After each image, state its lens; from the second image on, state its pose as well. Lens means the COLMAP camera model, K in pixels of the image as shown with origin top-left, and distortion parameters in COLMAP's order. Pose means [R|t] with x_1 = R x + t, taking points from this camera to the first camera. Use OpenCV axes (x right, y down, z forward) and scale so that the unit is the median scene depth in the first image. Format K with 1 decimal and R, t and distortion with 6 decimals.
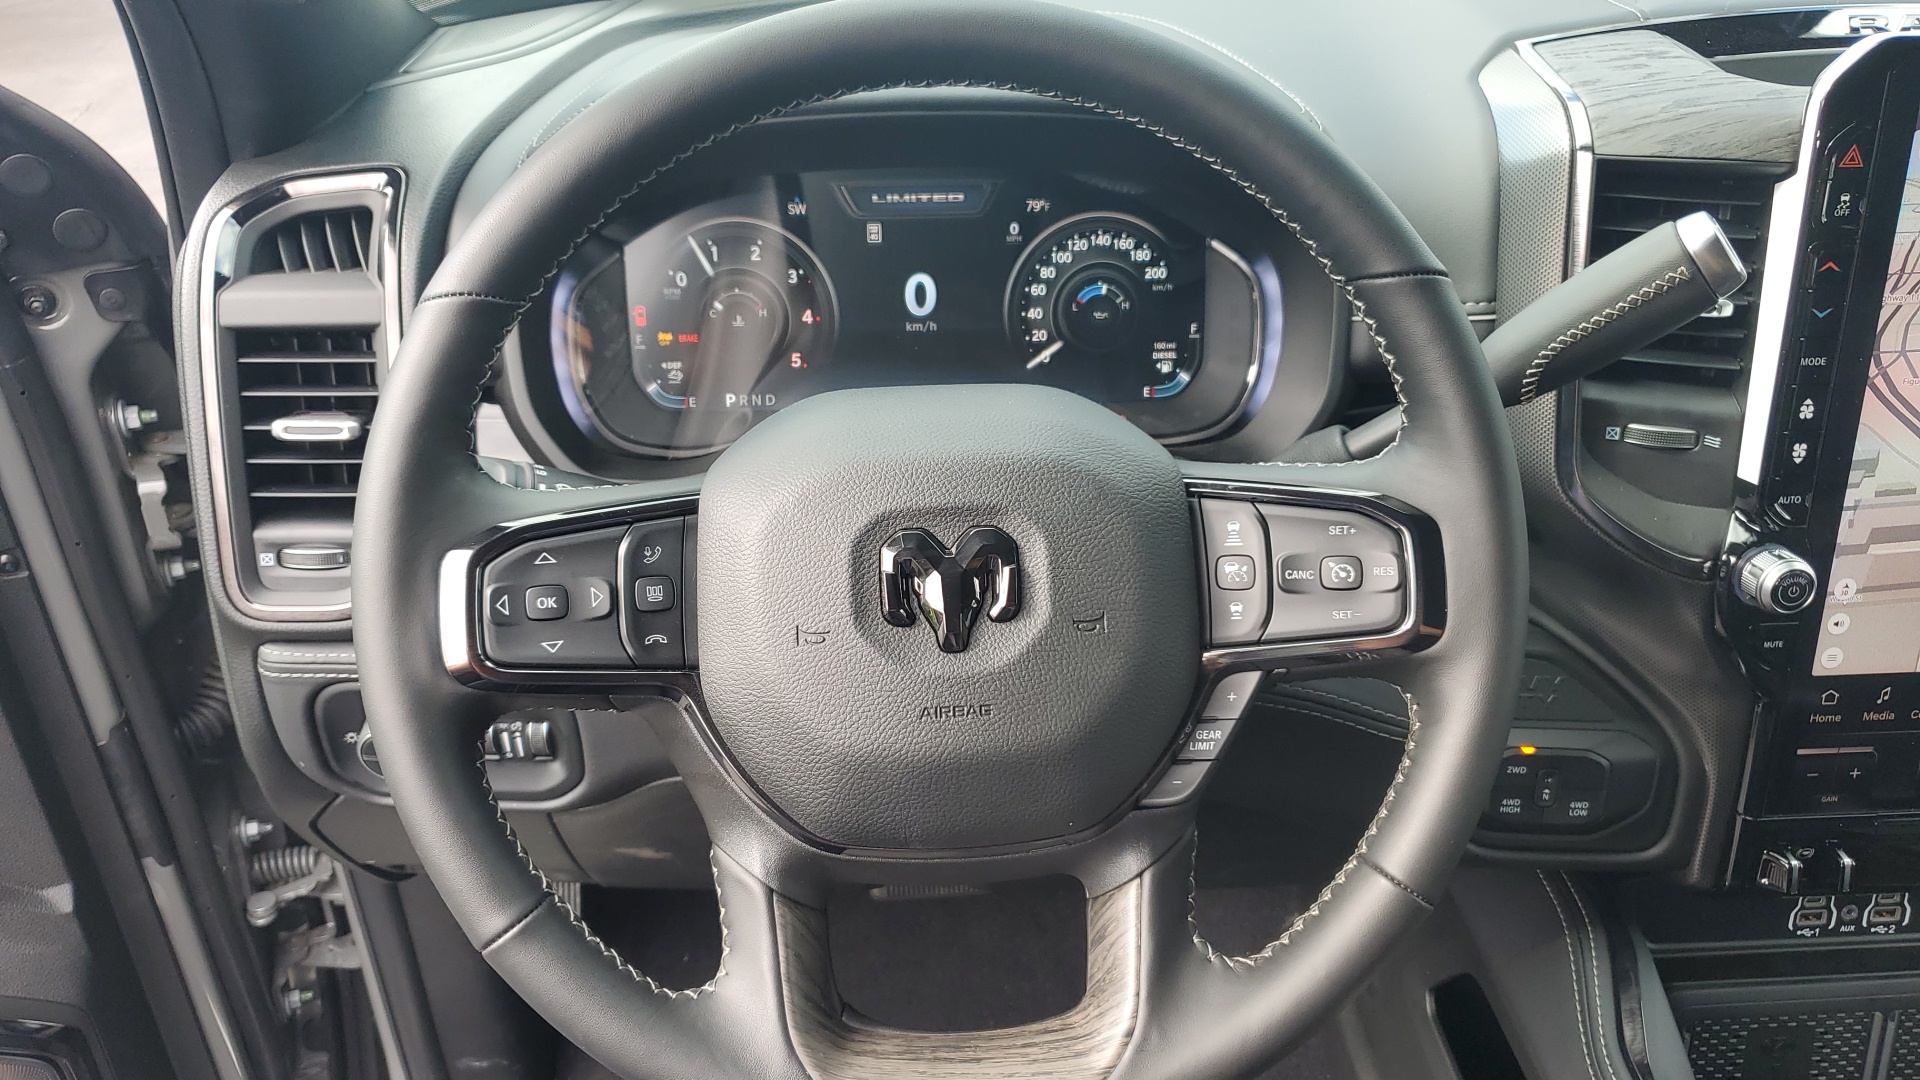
lens RADIAL K [[1505.5, 0, 960.0], [0, 1505.5, 540.0], [0, 0, 1]] dist [0.038419, -0.004888]
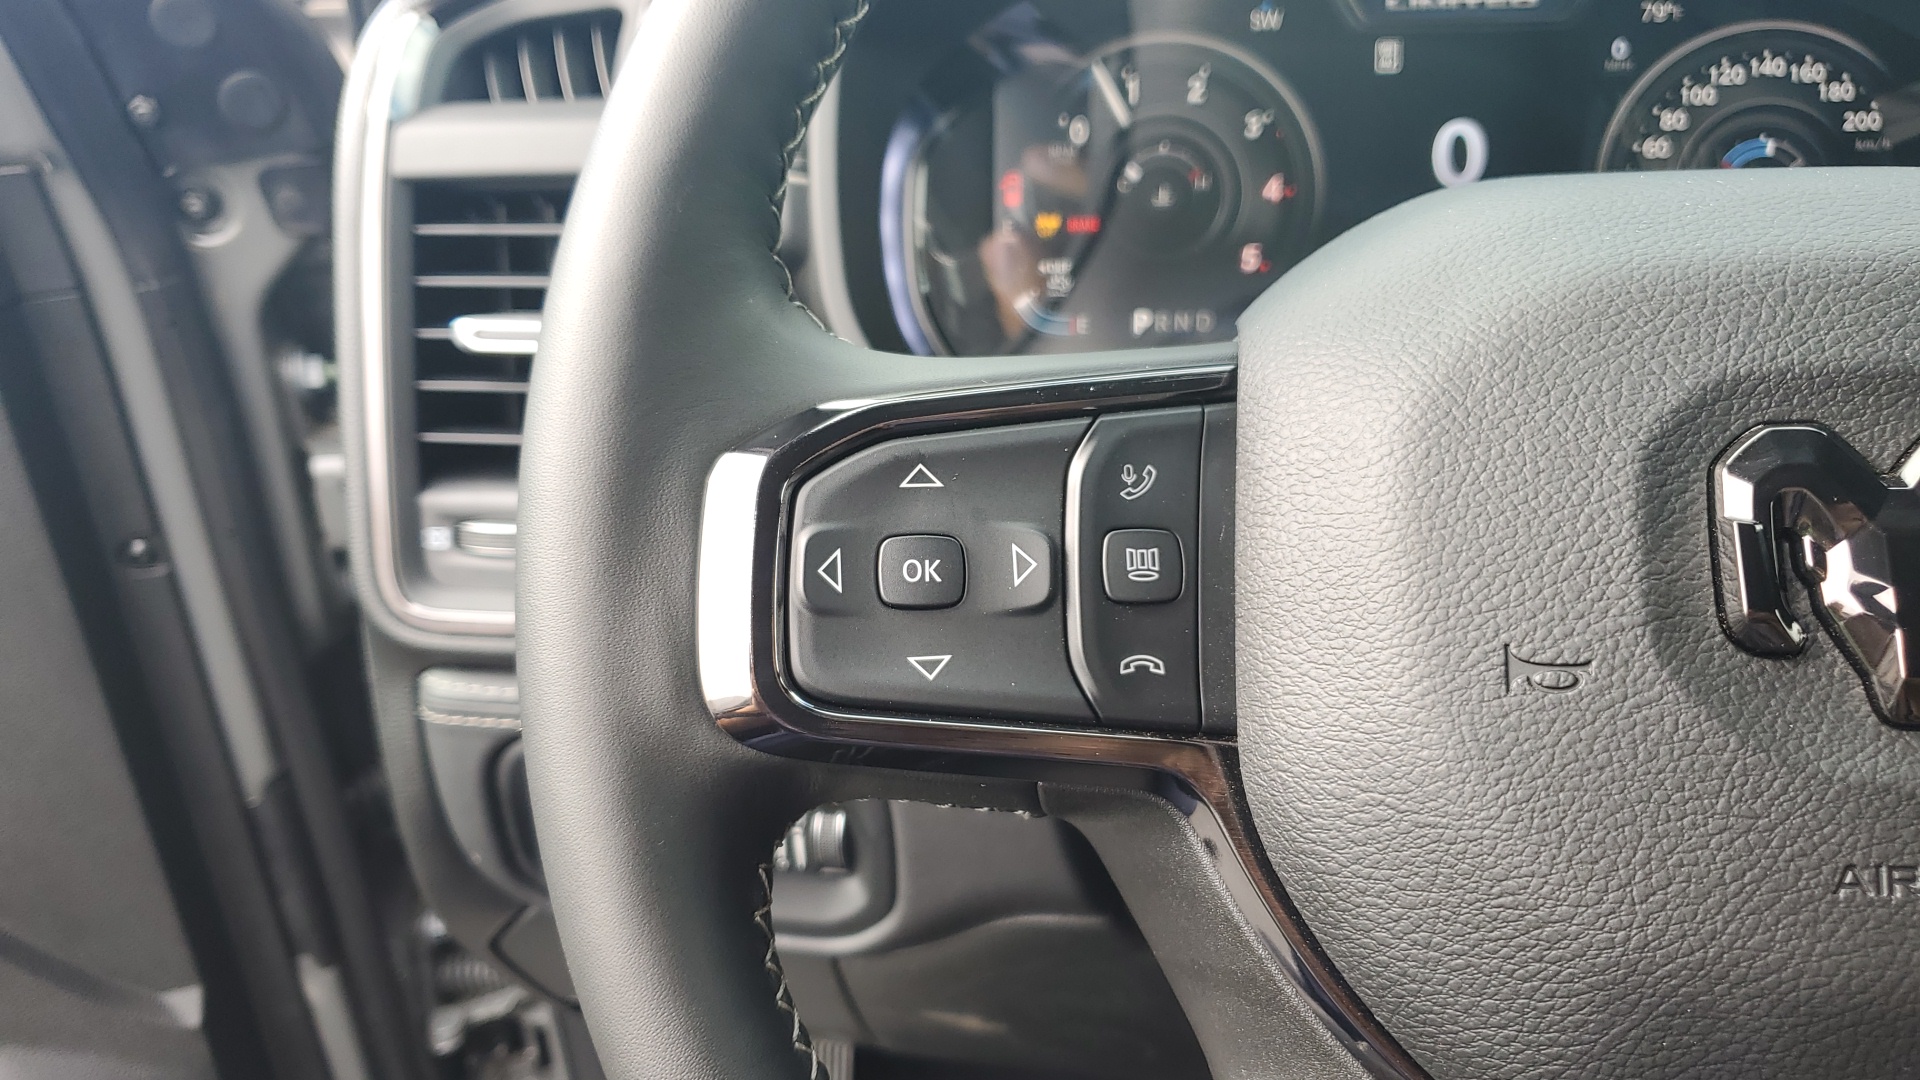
lens RADIAL K [[1505.5, 0, 960.0], [0, 1505.5, 540.0], [0, 0, 1]] dist [0.038419, -0.004888]
pose [[0.987760, 0.032696, -0.152515, -0.133494], [-0.041653, 0.997567, -0.055903, 0.039646], [0.150316, 0.061571, 0.986719, 0.380535]]
